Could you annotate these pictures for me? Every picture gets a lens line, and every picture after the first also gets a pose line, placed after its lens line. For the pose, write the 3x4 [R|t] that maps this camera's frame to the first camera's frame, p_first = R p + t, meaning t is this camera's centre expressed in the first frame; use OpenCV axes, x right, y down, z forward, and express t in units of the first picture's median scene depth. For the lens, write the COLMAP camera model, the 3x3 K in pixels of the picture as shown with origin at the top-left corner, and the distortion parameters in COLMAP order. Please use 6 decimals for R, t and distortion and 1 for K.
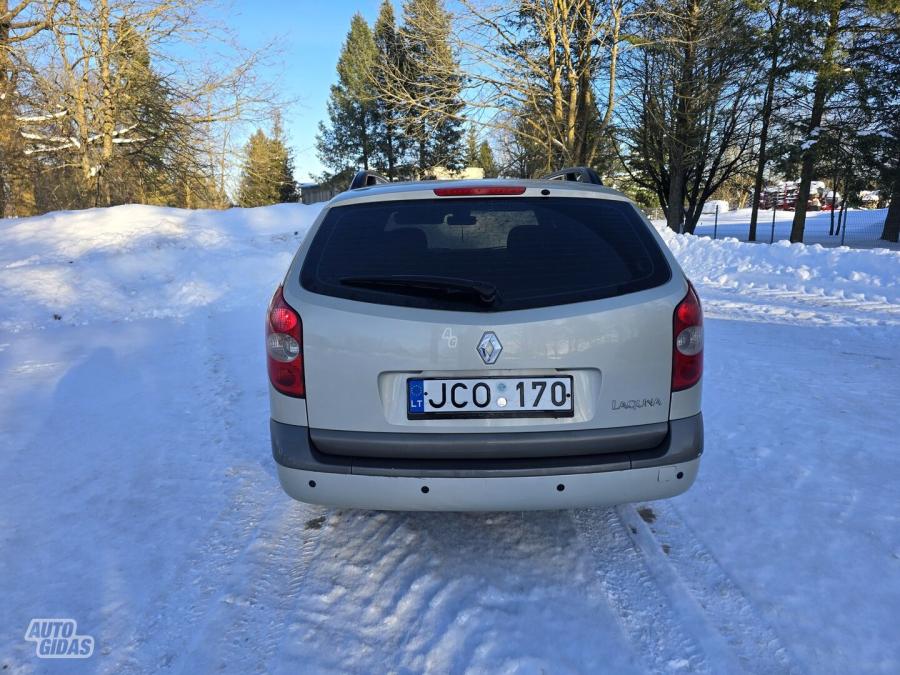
lens RADIAL K [[600.2, 0, 449.1], [0, 600.2, 331.8], [0, 0, 1]] dist [0.065294, -0.048911]
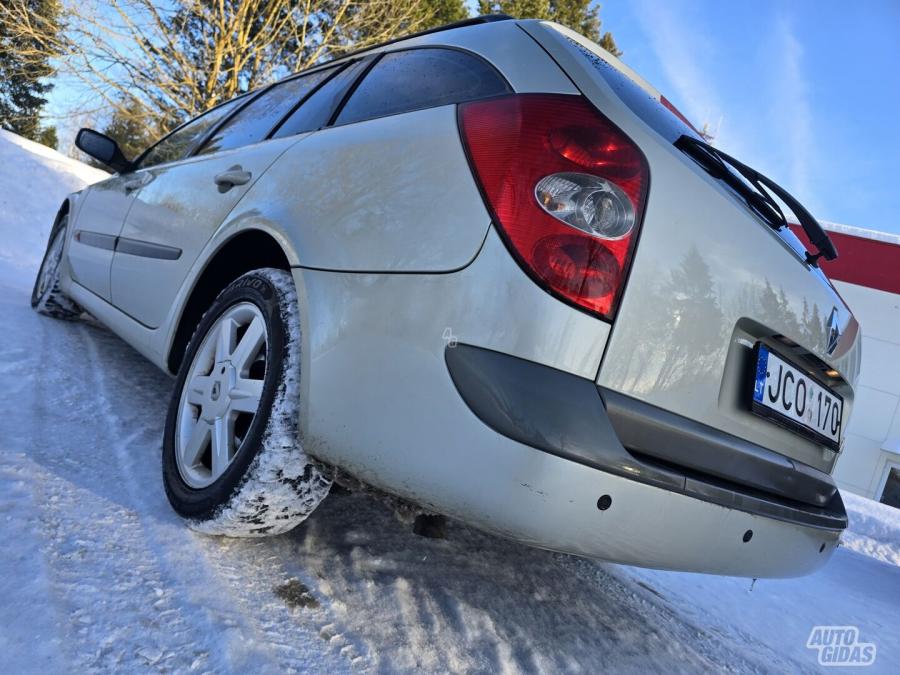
lens RADIAL K [[610.6, 0, 446.2], [0, 610.6, 339.3], [0, 0, 1]] dist [0.006158, -0.001307]
pose [[0.716064, 0.282952, 0.638115, -0.624303], [-0.214929, 0.959119, -0.184108, 0.233730], [-0.664122, -0.005317, 0.747605, 0.703803]]
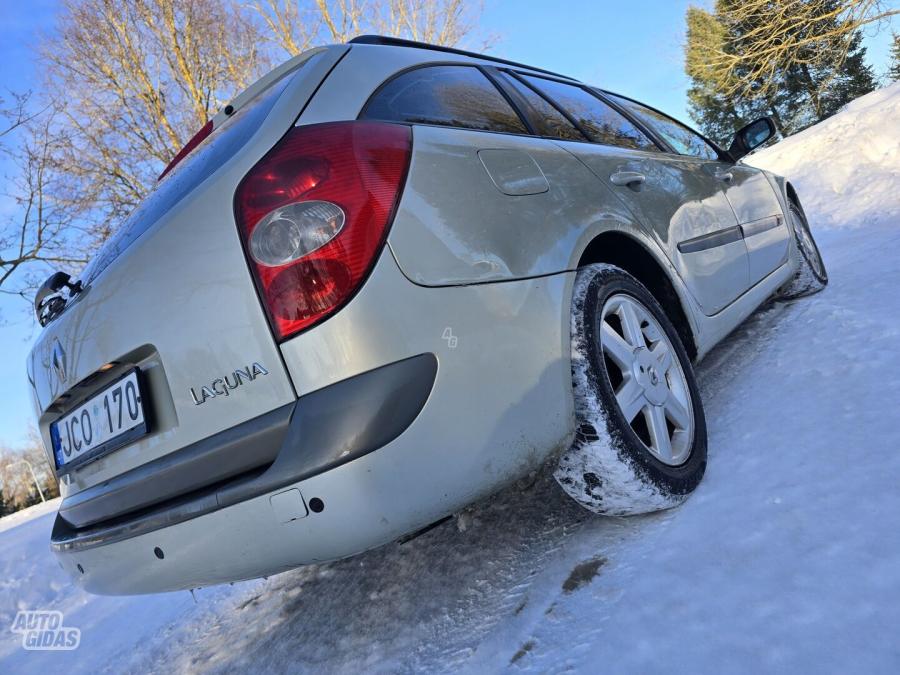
lens RADIAL K [[604.5, 0, 448.3], [0, 604.5, 330.3], [0, 0, 1]] dist [0.036580, -0.030204]
pose [[0.716453, -0.294257, -0.632540, 0.778097], [0.249890, 0.954775, -0.161120, 0.201777], [0.651344, -0.042630, 0.757584, 0.689803]]
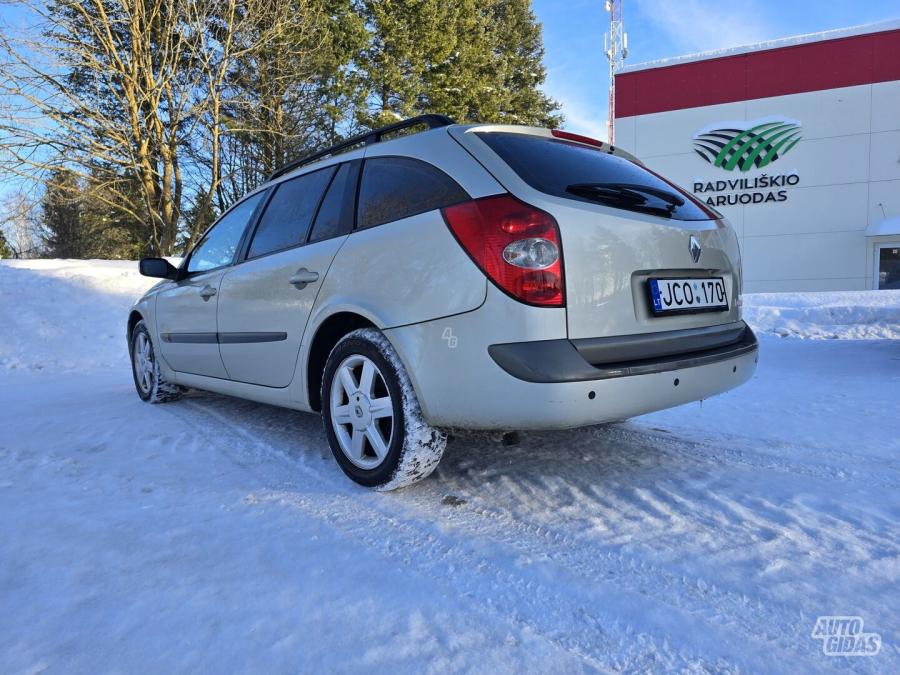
lens RADIAL K [[598.6, 0, 450.0], [0, 598.6, 337.5], [0, 0, 1]] dist [0.057395, -0.045800]
pose [[0.759006, -0.053979, 0.648842, -0.943391], [0.145563, 0.985401, -0.088299, 0.205355], [-0.634603, 0.161467, 0.755783, 0.415079]]
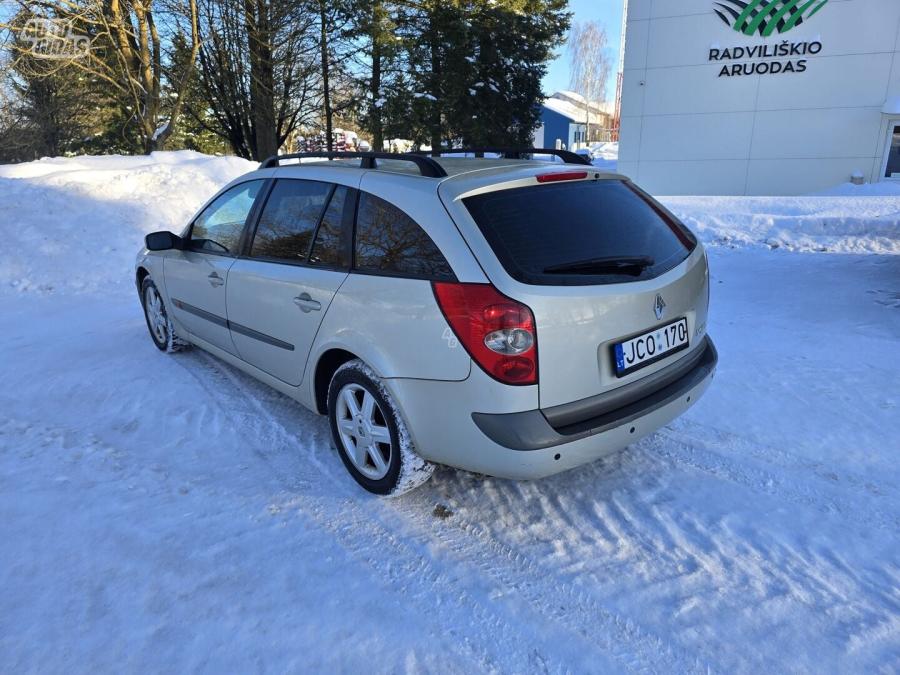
lens RADIAL K [[598.9, 0, 450.4], [0, 598.9, 332.3], [0, 0, 1]] dist [0.059469, -0.049561]
pose [[0.757647, -0.195906, 0.622569, -0.973214], [0.142350, 0.980524, 0.135310, -0.141565], [-0.636952, -0.013895, 0.770778, 0.273038]]
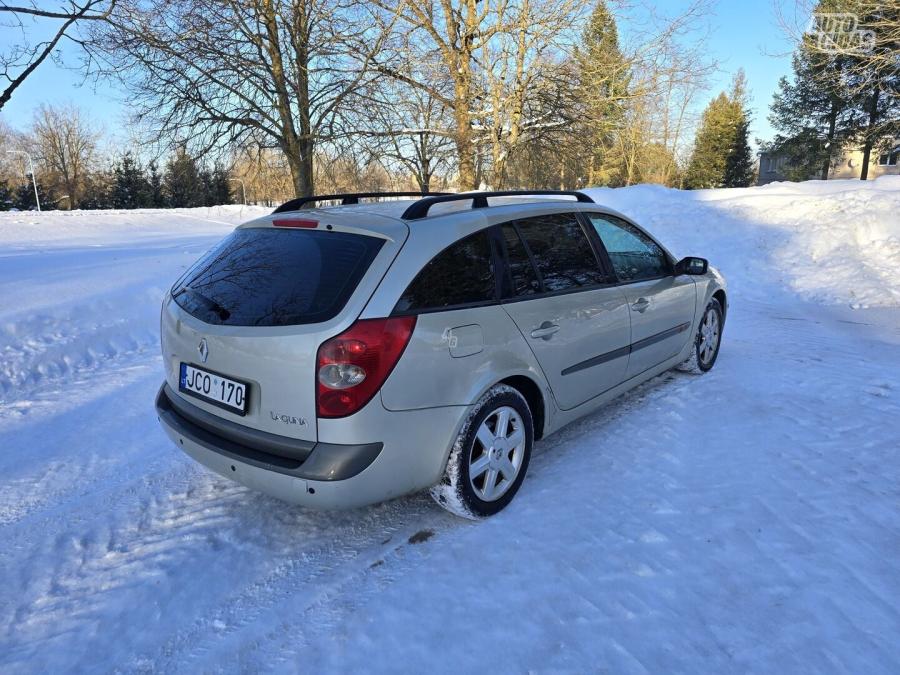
lens RADIAL K [[598.6, 0, 450.0], [0, 598.6, 337.5], [0, 0, 1]] dist [0.057395, -0.045800]
pose [[0.753583, 0.157517, -0.638202, 1.208834], [-0.119474, 0.987516, 0.102658, -0.185783], [0.646404, -0.001113, 0.762994, 0.303562]]
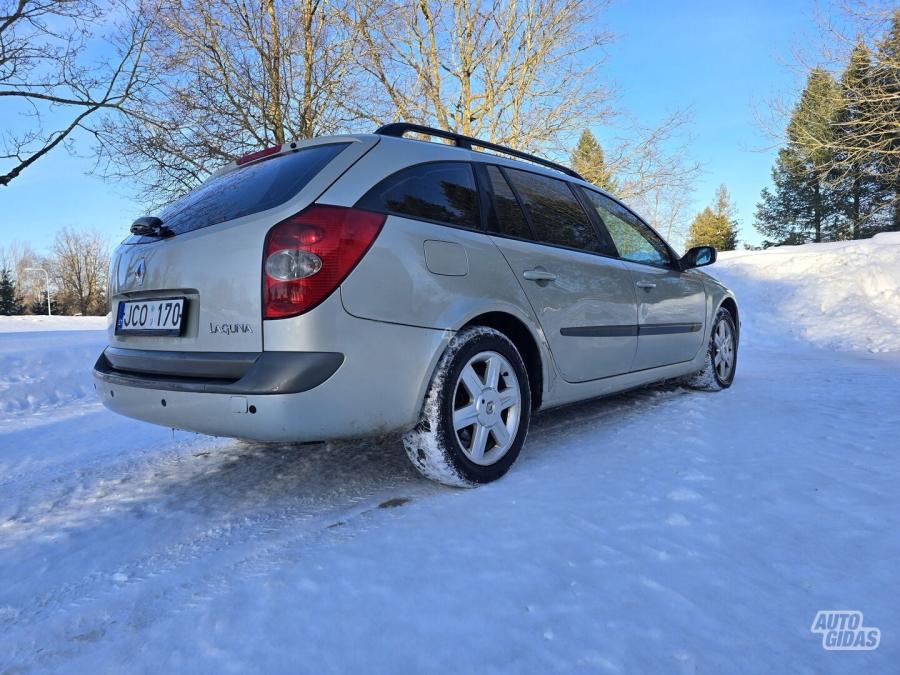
lens RADIAL K [[597.3, 0, 442.8], [0, 597.3, 335.6], [0, 0, 1]] dist [0.061013, -0.050655]
pose [[0.744823, 0.022301, -0.666889, 1.155777], [-0.106082, 0.990688, -0.085349, 0.168681], [0.658775, 0.134315, 0.740253, 0.493157]]
